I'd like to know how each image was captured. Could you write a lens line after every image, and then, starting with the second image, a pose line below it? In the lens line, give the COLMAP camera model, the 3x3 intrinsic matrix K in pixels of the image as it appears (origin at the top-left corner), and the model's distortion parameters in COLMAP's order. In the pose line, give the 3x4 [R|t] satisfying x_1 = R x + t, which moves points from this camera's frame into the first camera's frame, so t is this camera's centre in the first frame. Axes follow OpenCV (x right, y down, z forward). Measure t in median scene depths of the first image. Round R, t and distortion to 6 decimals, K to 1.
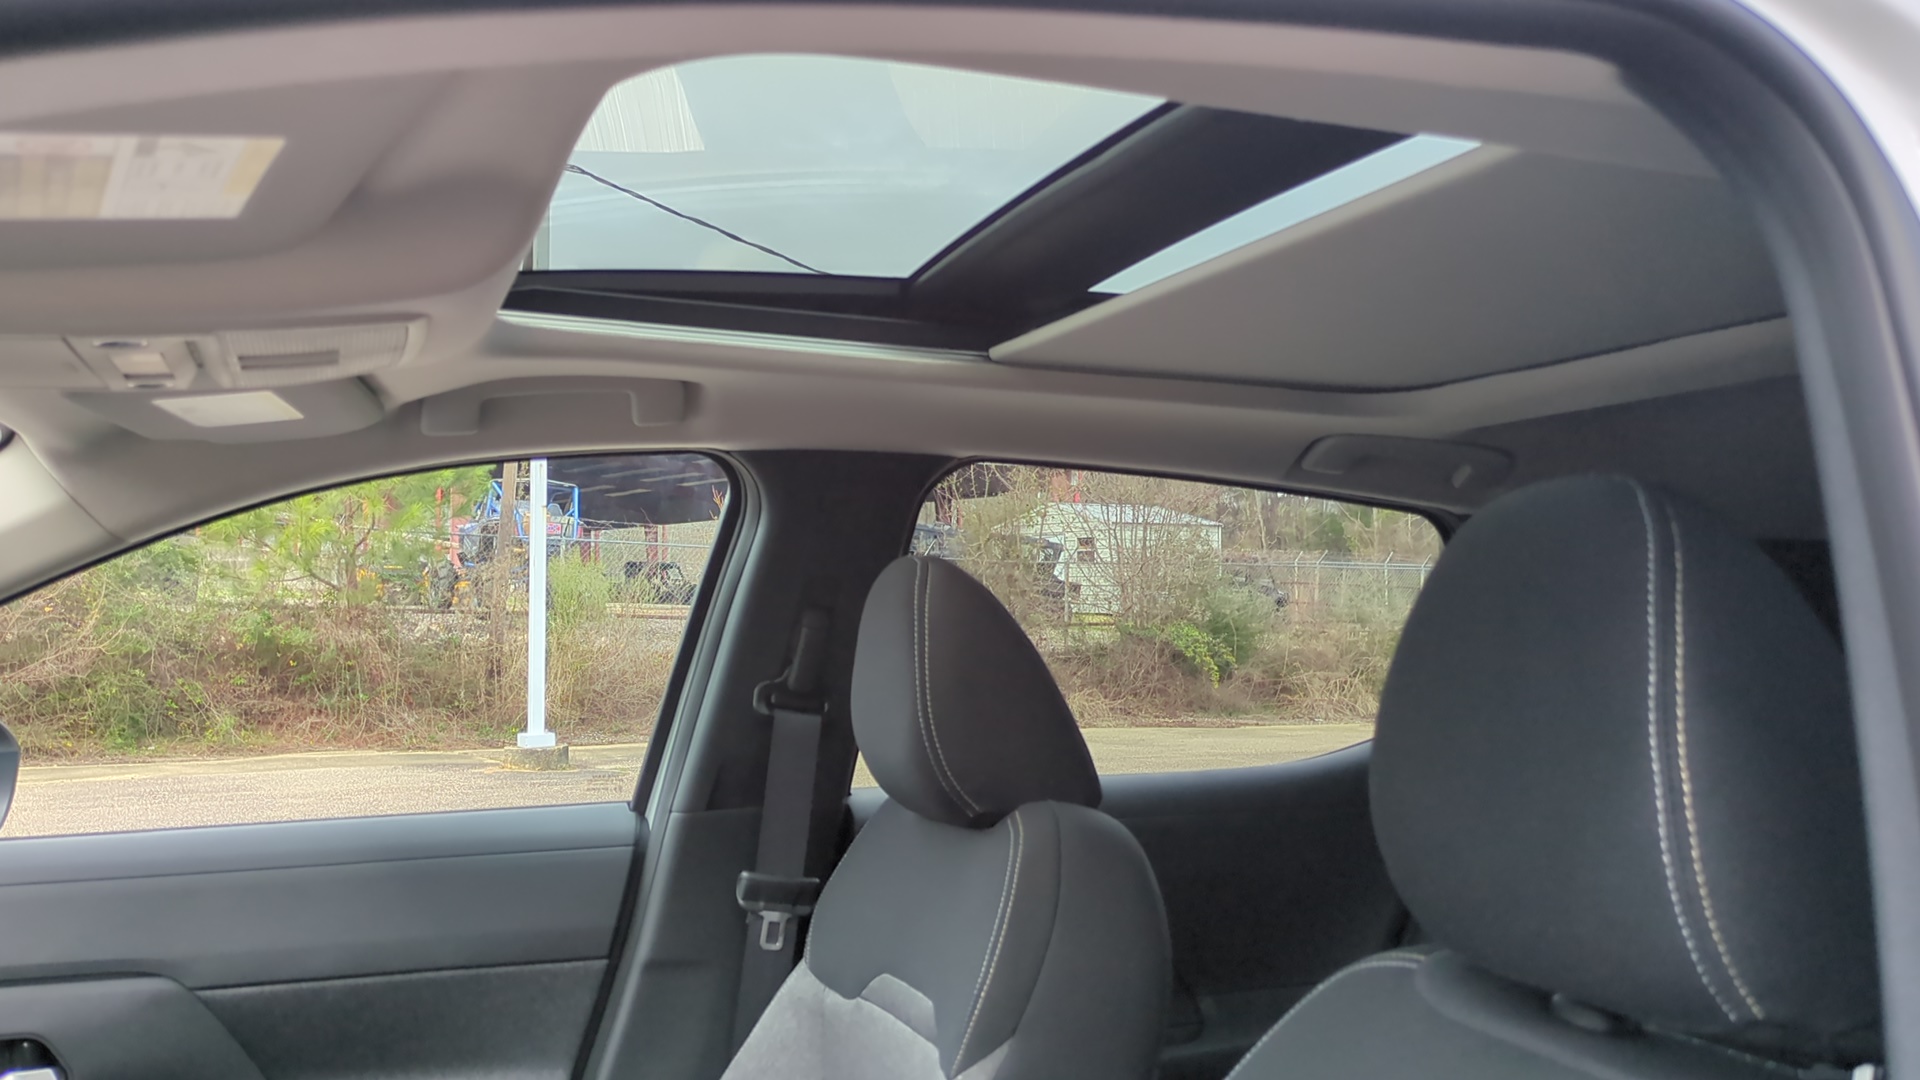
lens RADIAL K [[1660.0, 0, 960.0], [0, 1660.0, 540.0], [0, 0, 1]] dist [0.054054, -0.009527]
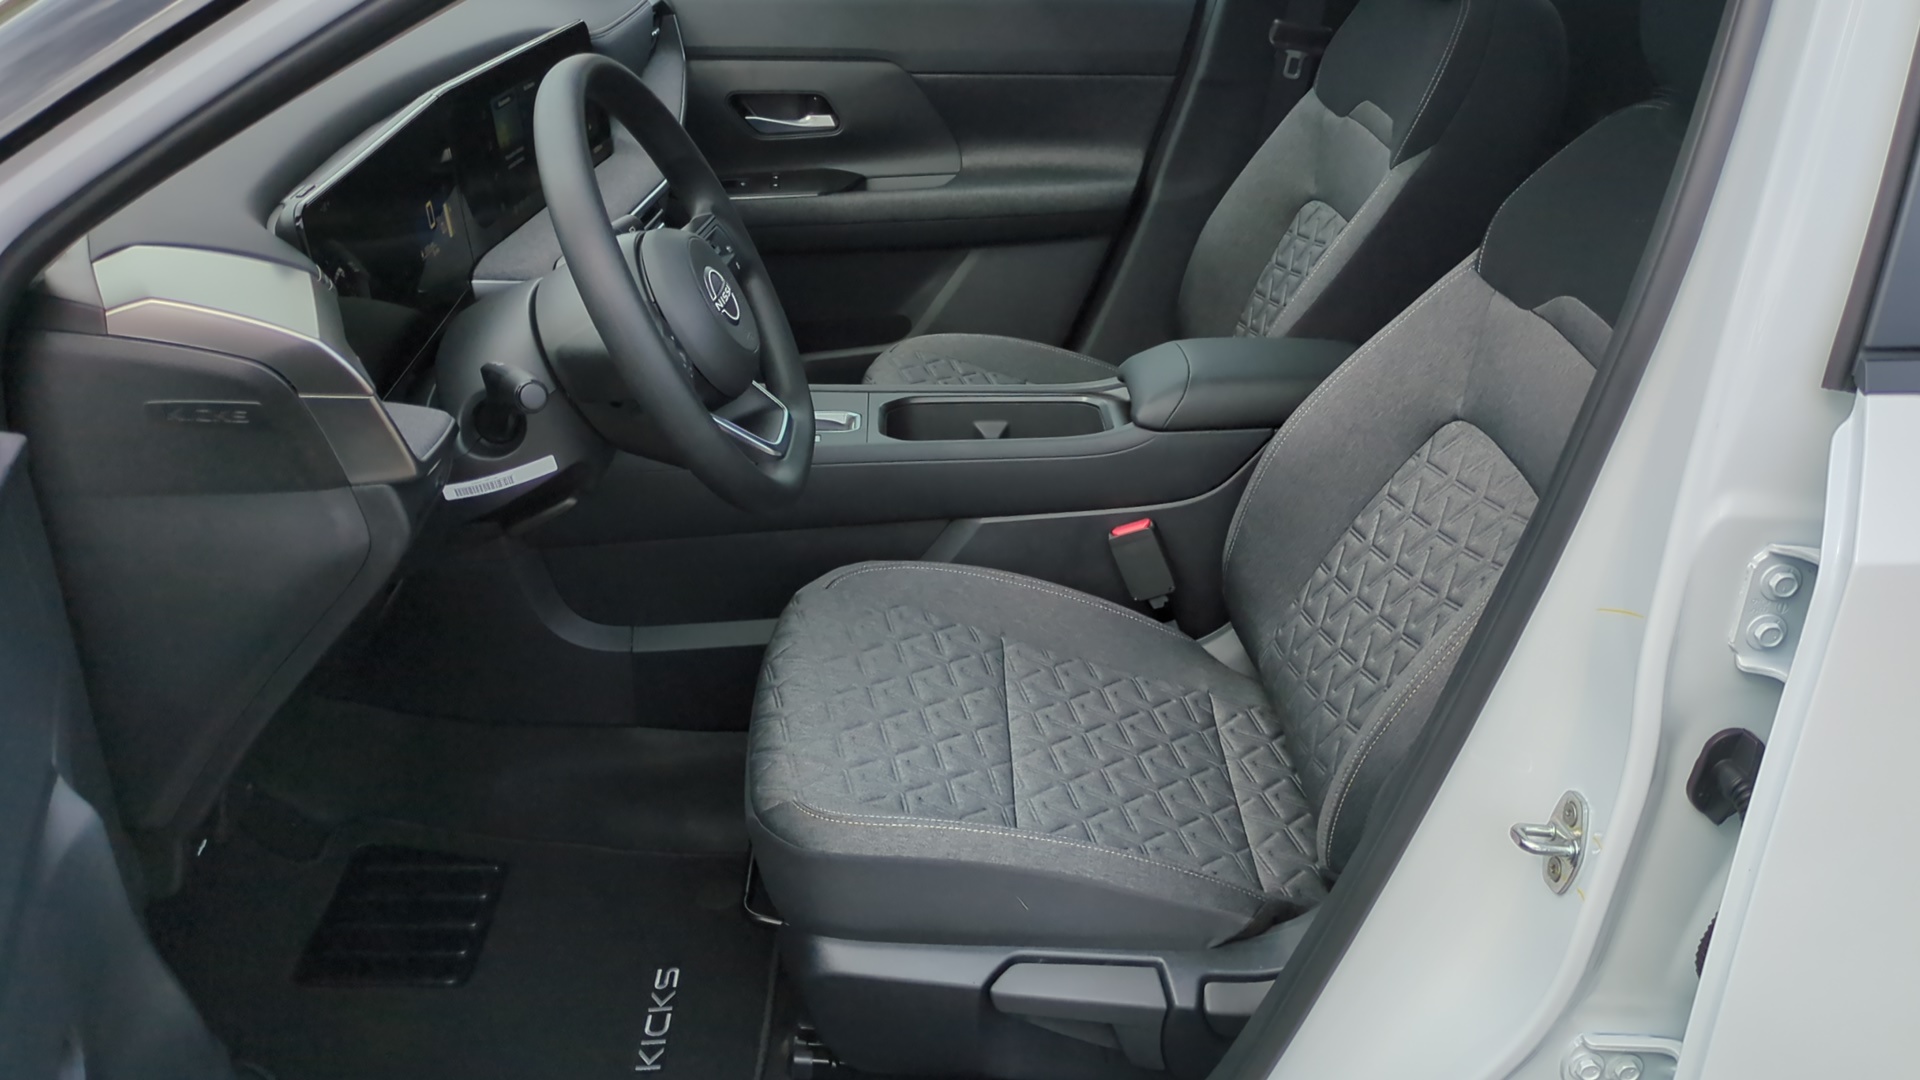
lens RADIAL K [[1660.0, 0, 960.0], [0, 1660.0, 540.0], [0, 0, 1]] dist [0.054054, -0.009527]
pose [[0.948079, 0.156257, -0.277002, 0.072560], [-0.002018, 0.873918, 0.486070, -0.095835], [0.318028, -0.460274, 0.828858, -0.426438]]
